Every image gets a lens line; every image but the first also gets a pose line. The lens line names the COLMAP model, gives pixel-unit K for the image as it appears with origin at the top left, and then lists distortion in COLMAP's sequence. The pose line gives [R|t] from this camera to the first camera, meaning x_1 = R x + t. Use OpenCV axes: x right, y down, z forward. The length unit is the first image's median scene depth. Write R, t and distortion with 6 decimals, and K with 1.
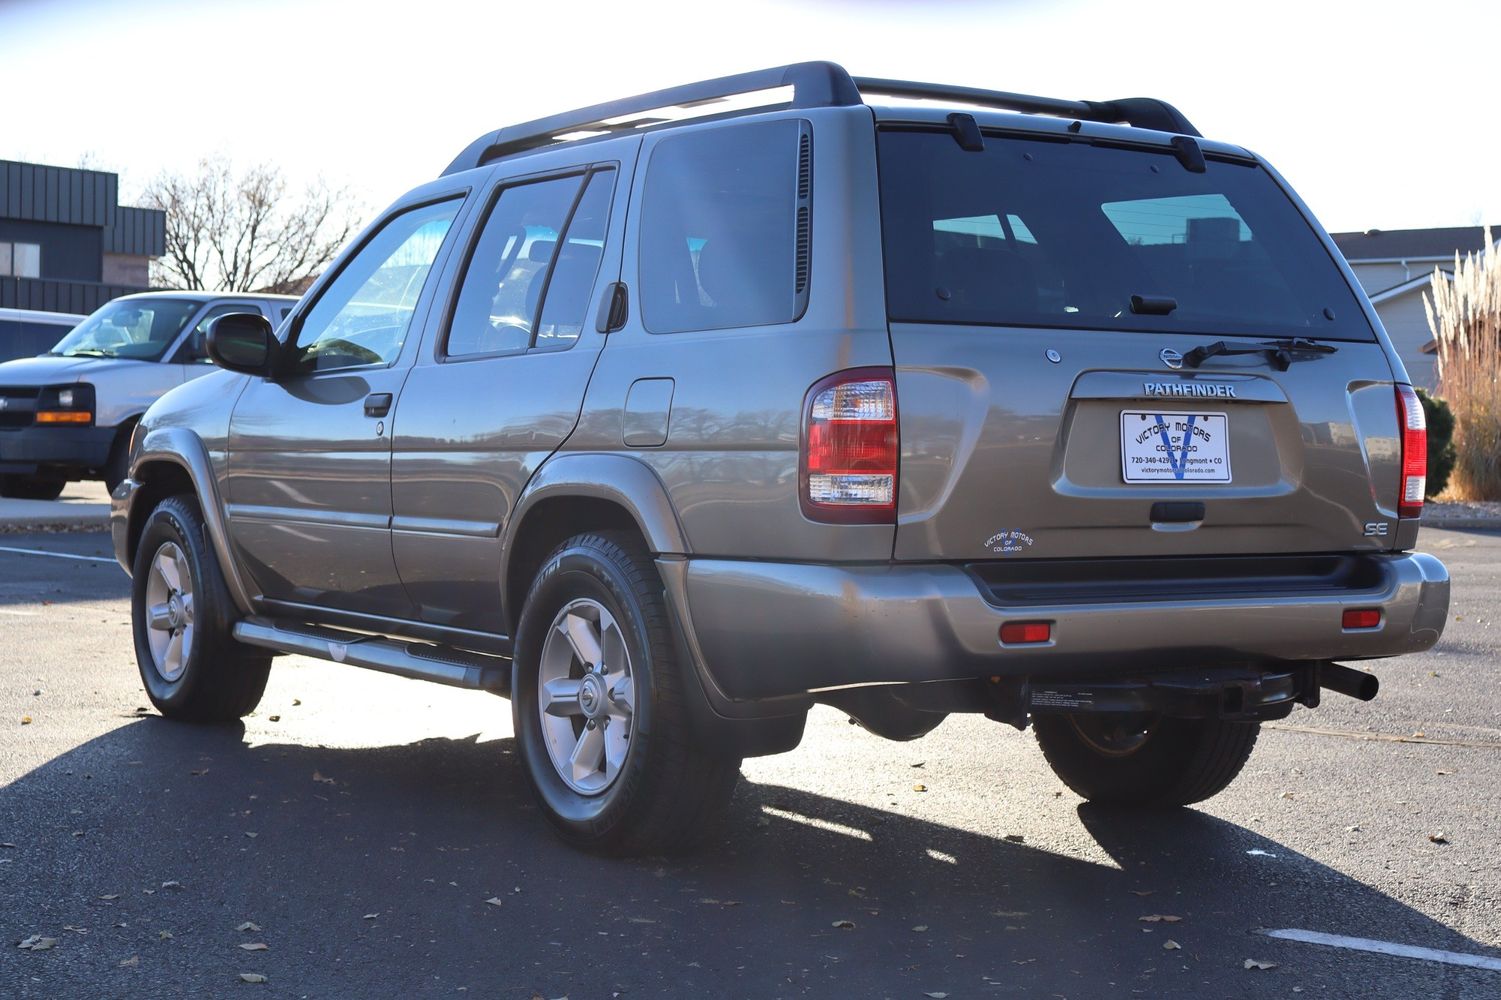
lens RADIAL K [[2495.9, 0, 750.5], [0, 2495.9, 500.0], [0, 0, 1]] dist [0.009546, -0.102666]
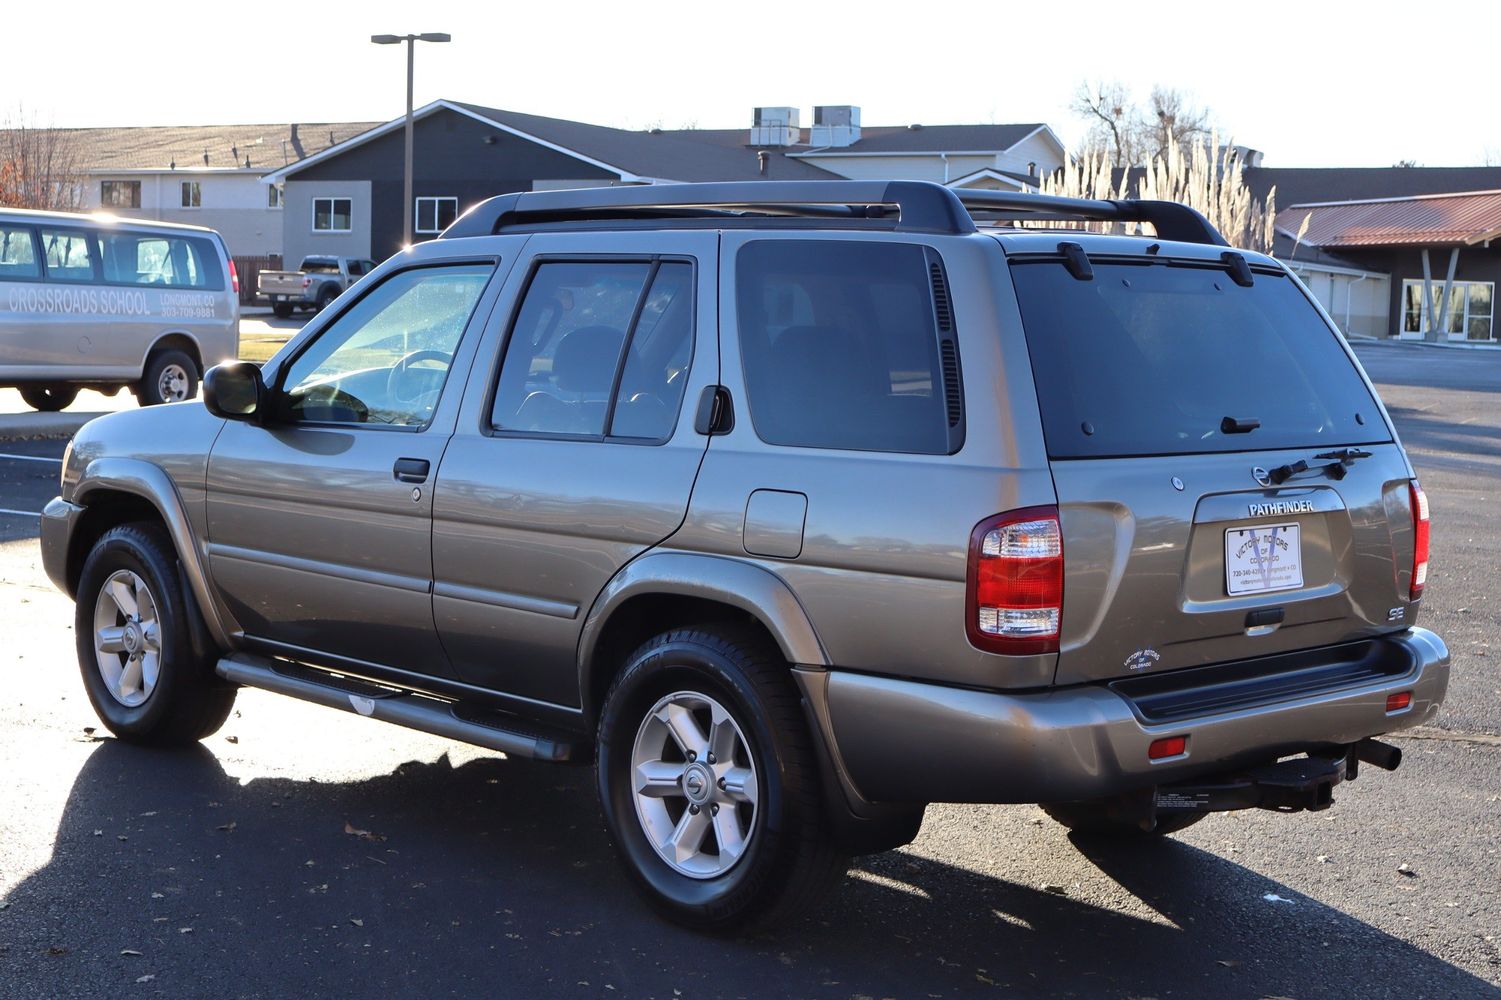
lens RADIAL K [[2289.8, 0, 750.5], [0, 2289.8, 500.0], [0, 0, 1]] dist [-0.006461, 0.018498]
pose [[0.981878, -0.006219, 0.189412, -0.228234], [-0.006291, 0.997841, 0.065374, -0.105654], [-0.189409, -0.065381, 0.979719, 0.062881]]
